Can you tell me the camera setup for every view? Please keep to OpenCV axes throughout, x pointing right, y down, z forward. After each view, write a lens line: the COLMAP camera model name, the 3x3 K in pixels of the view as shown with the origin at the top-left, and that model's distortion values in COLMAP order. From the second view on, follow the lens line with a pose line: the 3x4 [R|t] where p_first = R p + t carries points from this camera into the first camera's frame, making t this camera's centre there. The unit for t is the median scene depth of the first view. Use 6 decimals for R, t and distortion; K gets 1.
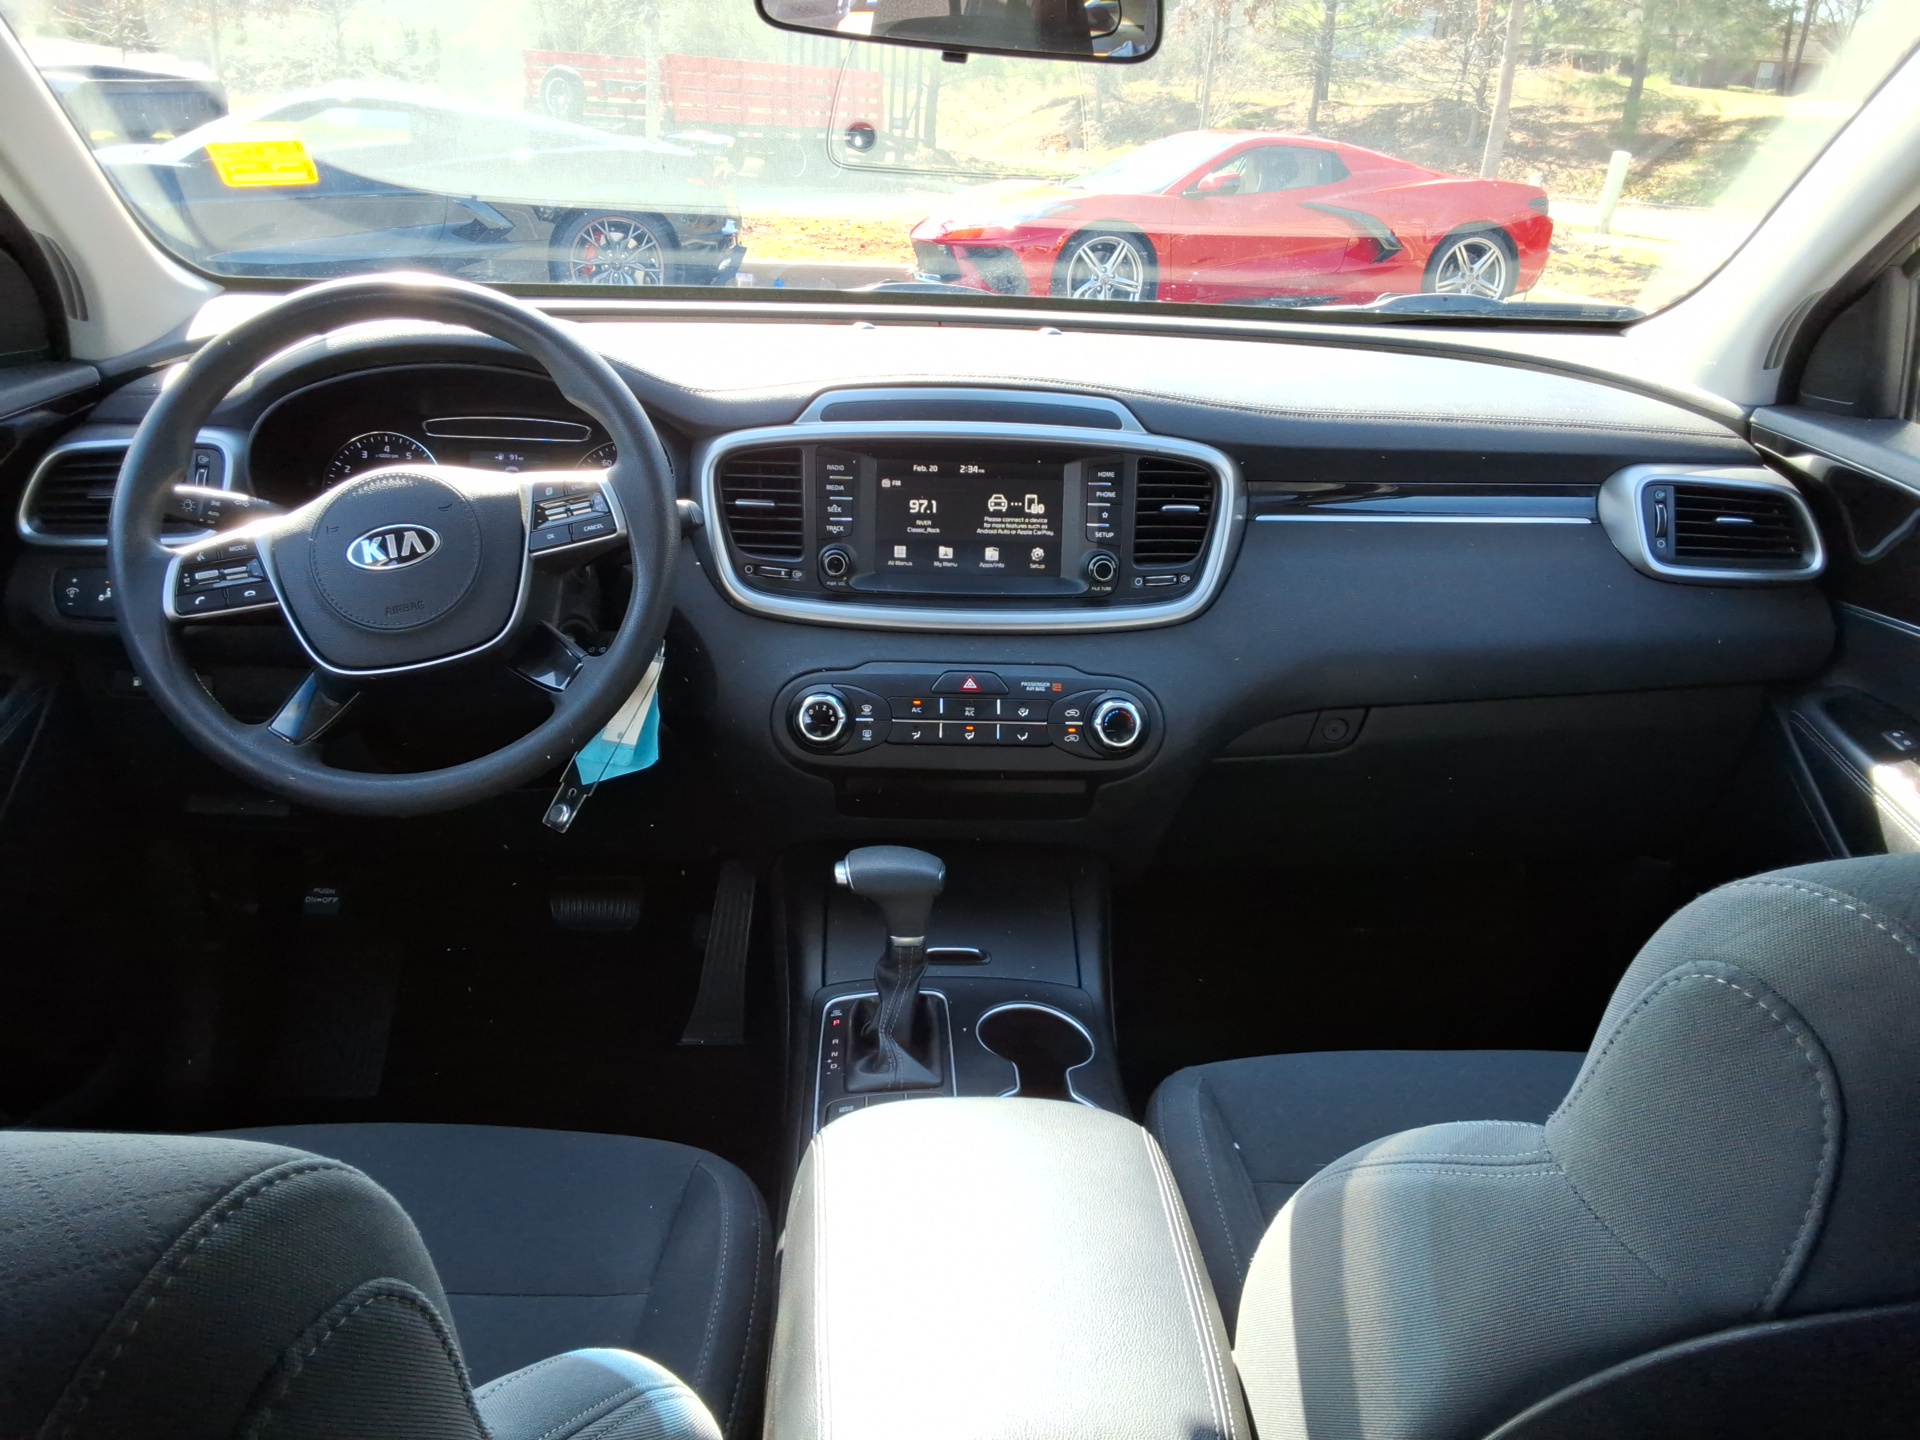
lens RADIAL K [[1550.0, 0, 987.9], [0, 1550.0, 699.1], [0, 0, 1]] dist [0.102453, -0.167564]
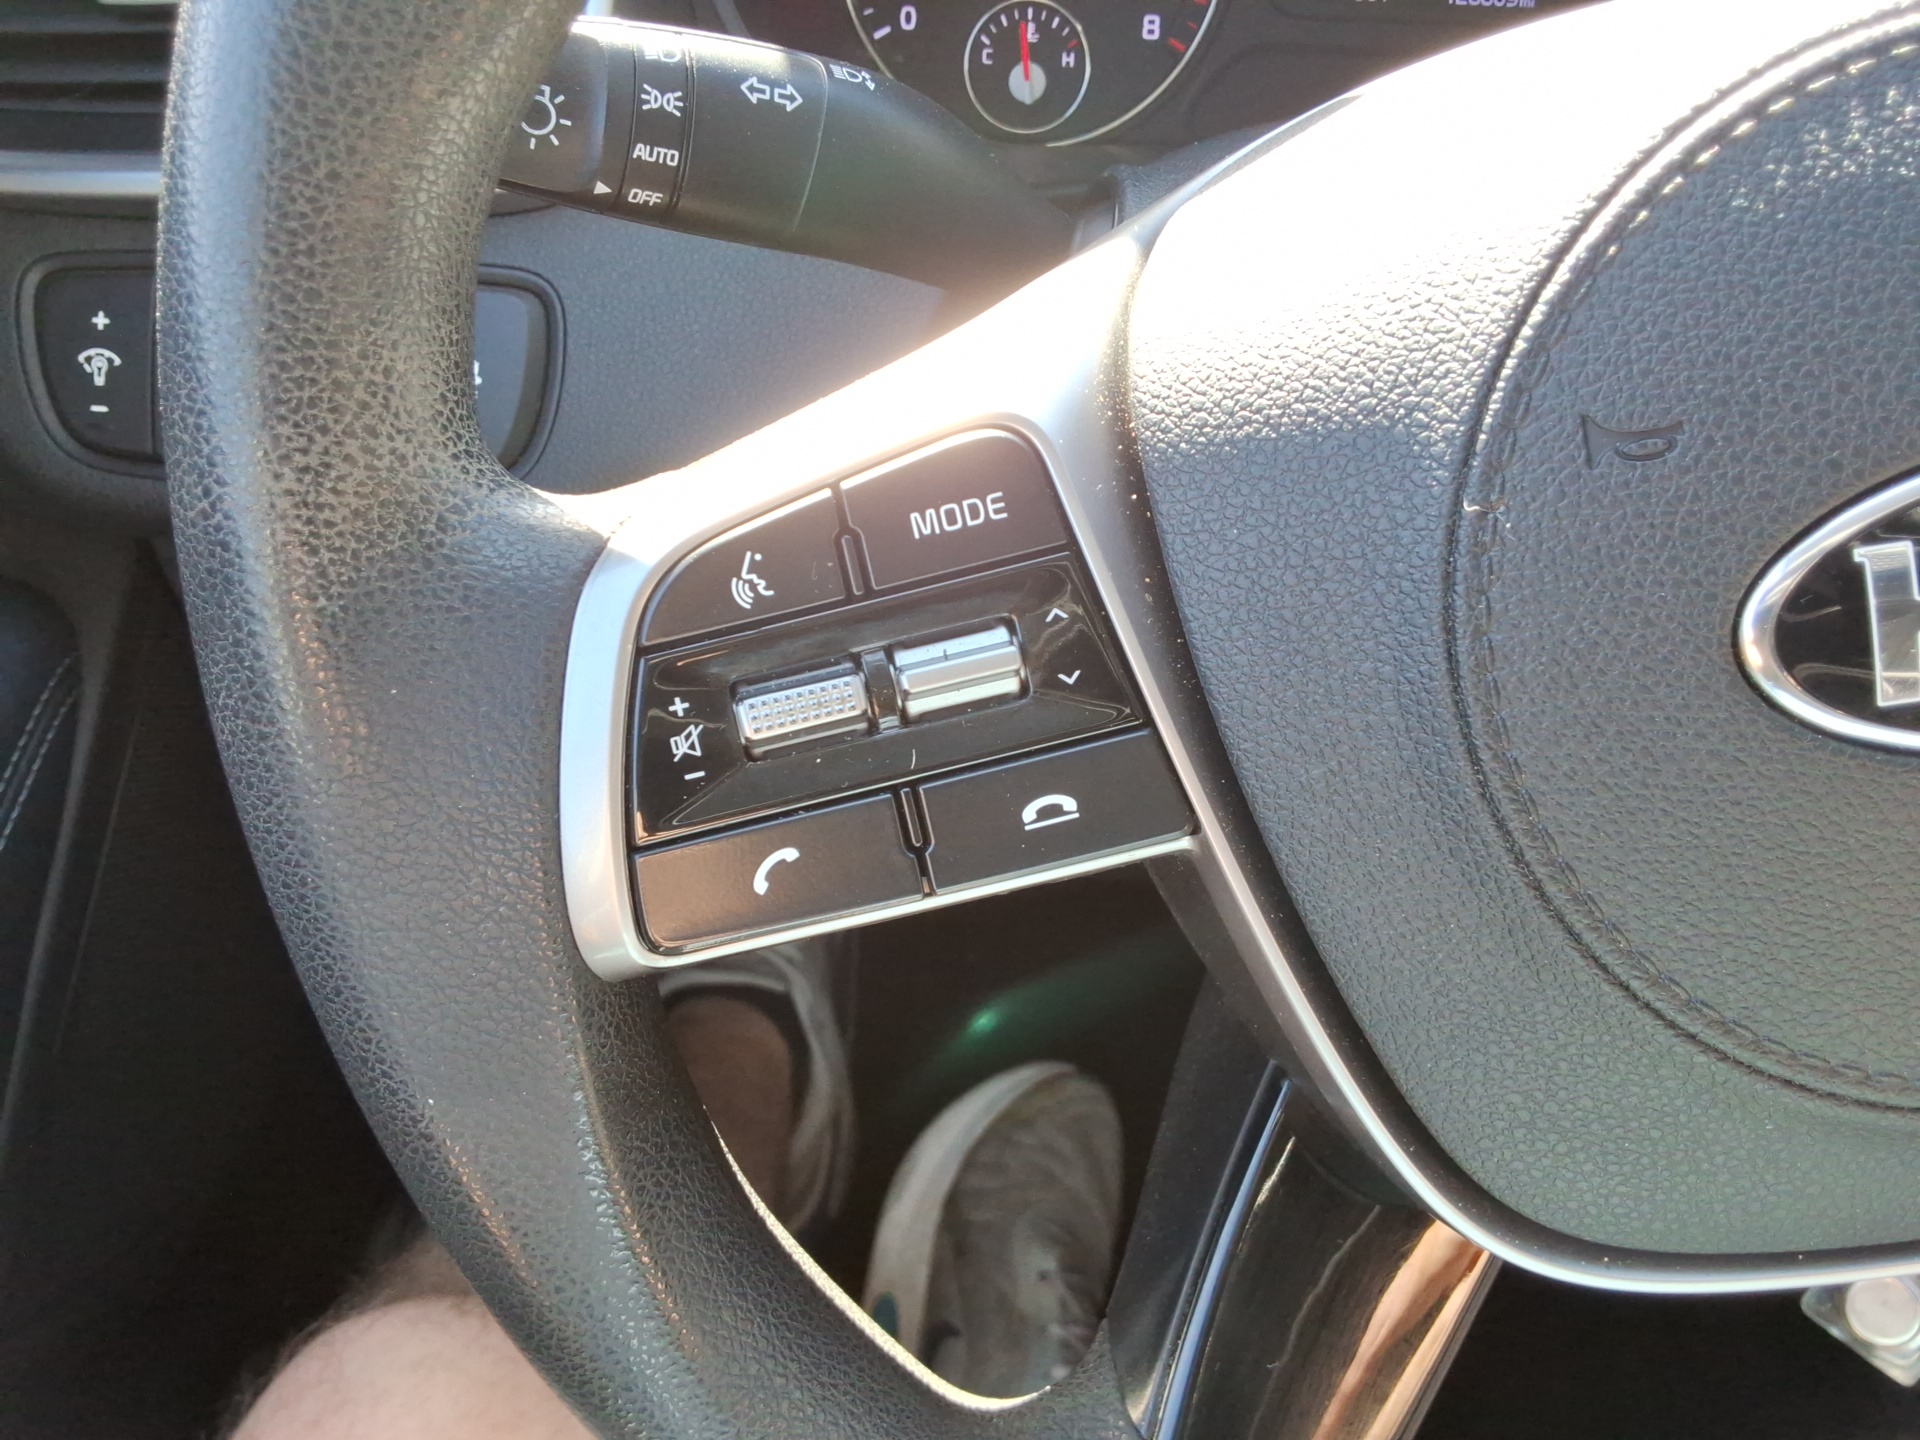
lens RADIAL K [[1550.0, 0, 979.6], [0, 1550.0, 721.1], [0, 0, 1]] dist [0.102453, -0.167564]
pose [[0.994877, 0.055867, -0.084250, -0.395731], [-0.020435, 0.927354, 0.373627, -0.117040], [0.099003, -0.369991, 0.923745, 0.727737]]
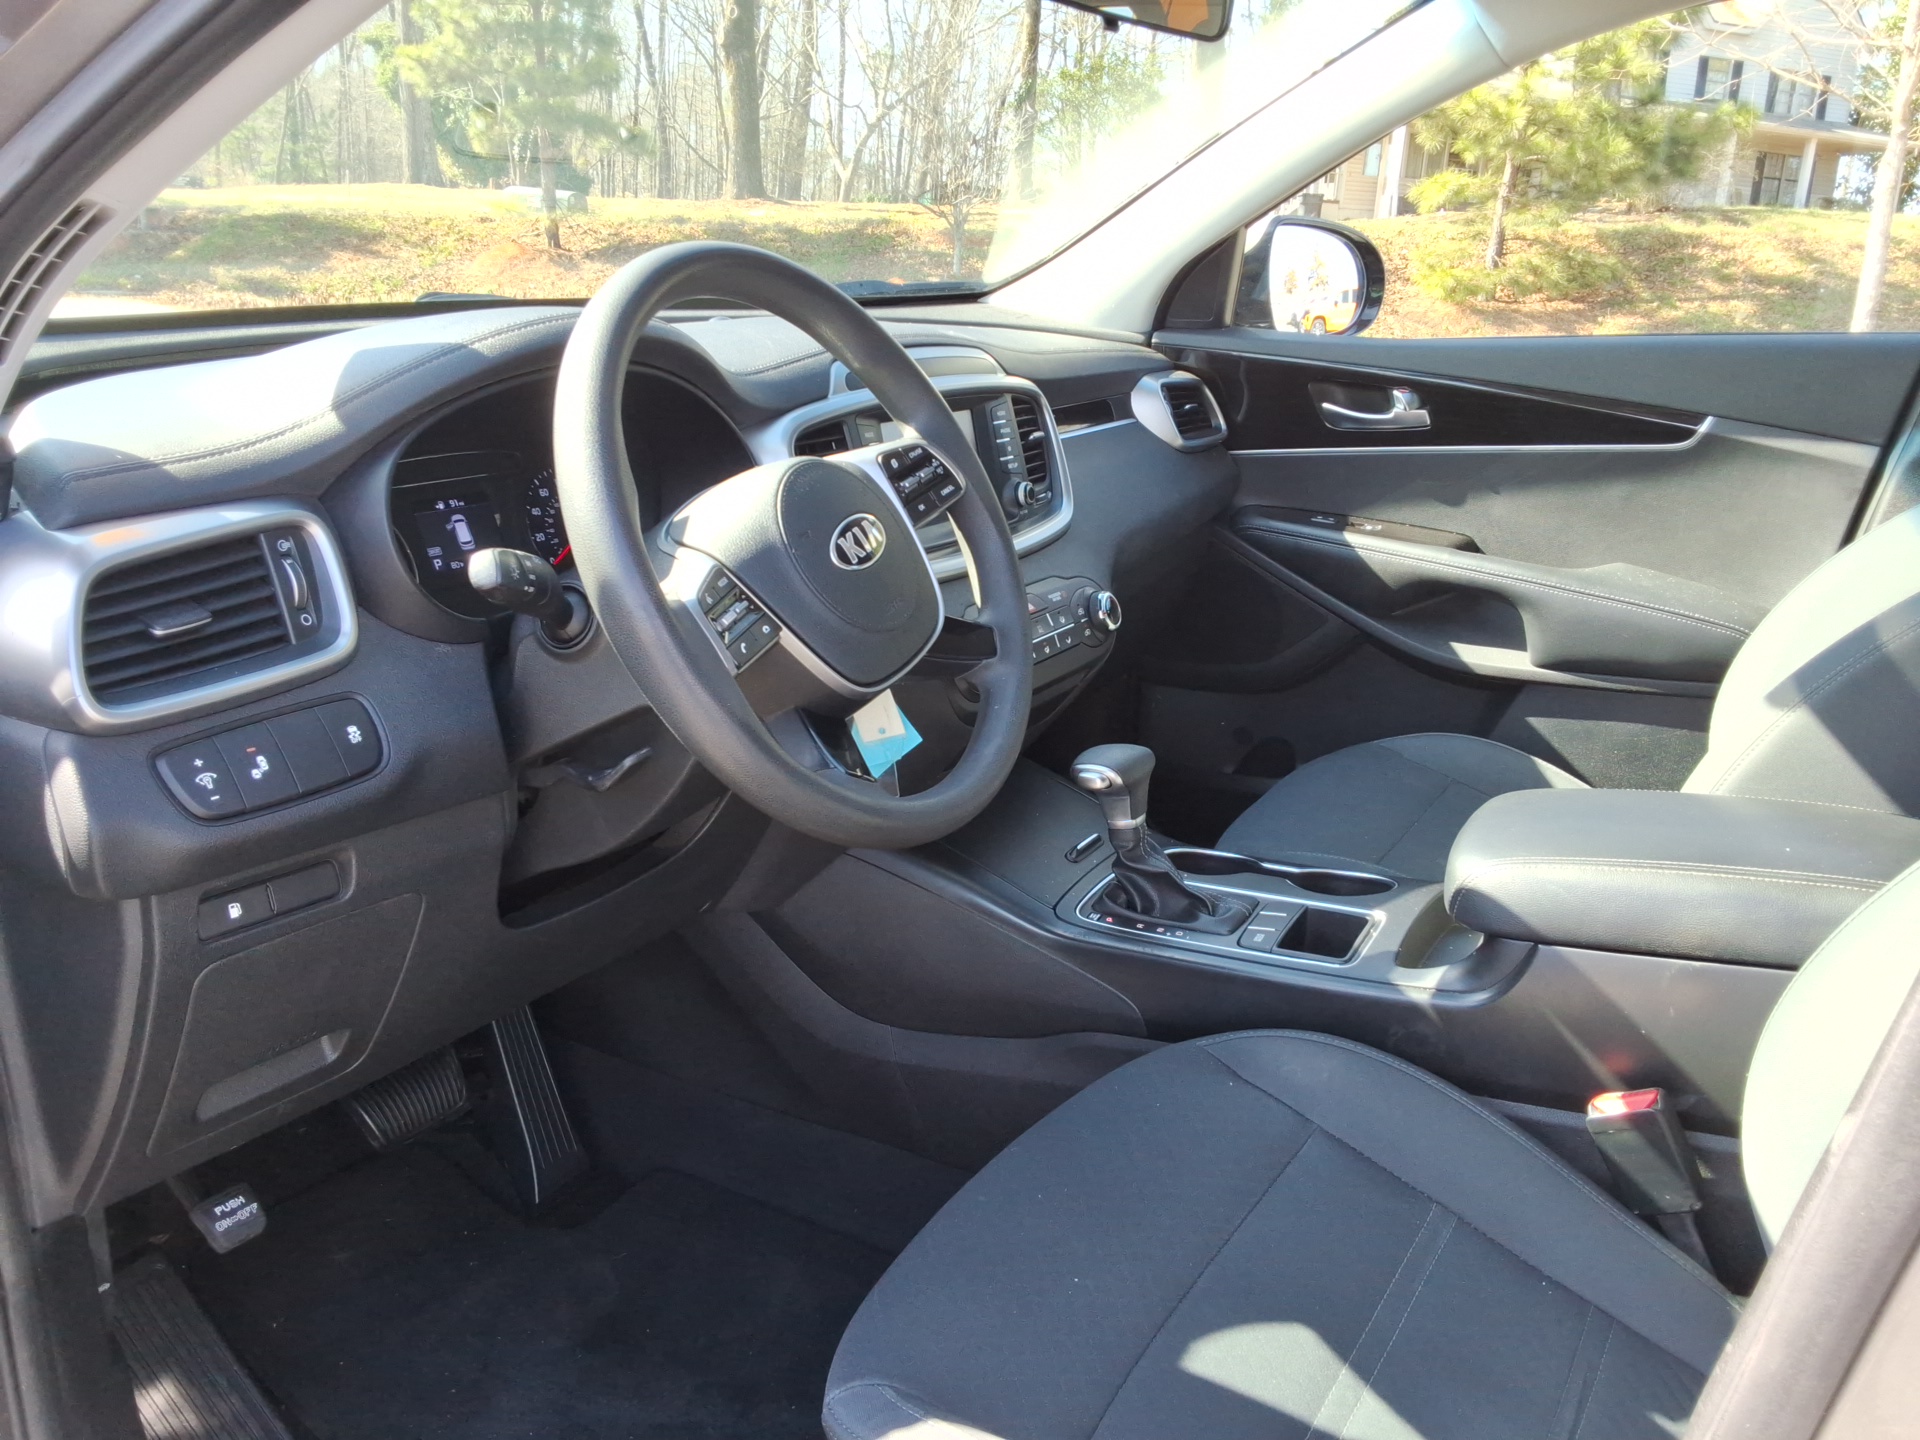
lens RADIAL K [[1550.0, 0, 969.1], [0, 1550.0, 696.9], [0, 0, 1]] dist [0.102453, -0.167564]
pose [[0.549291, -0.259366, 0.794361, -0.898532], [0.298873, 0.948708, 0.103095, -0.073155], [-0.780356, 0.180784, 0.598634, 0.383575]]
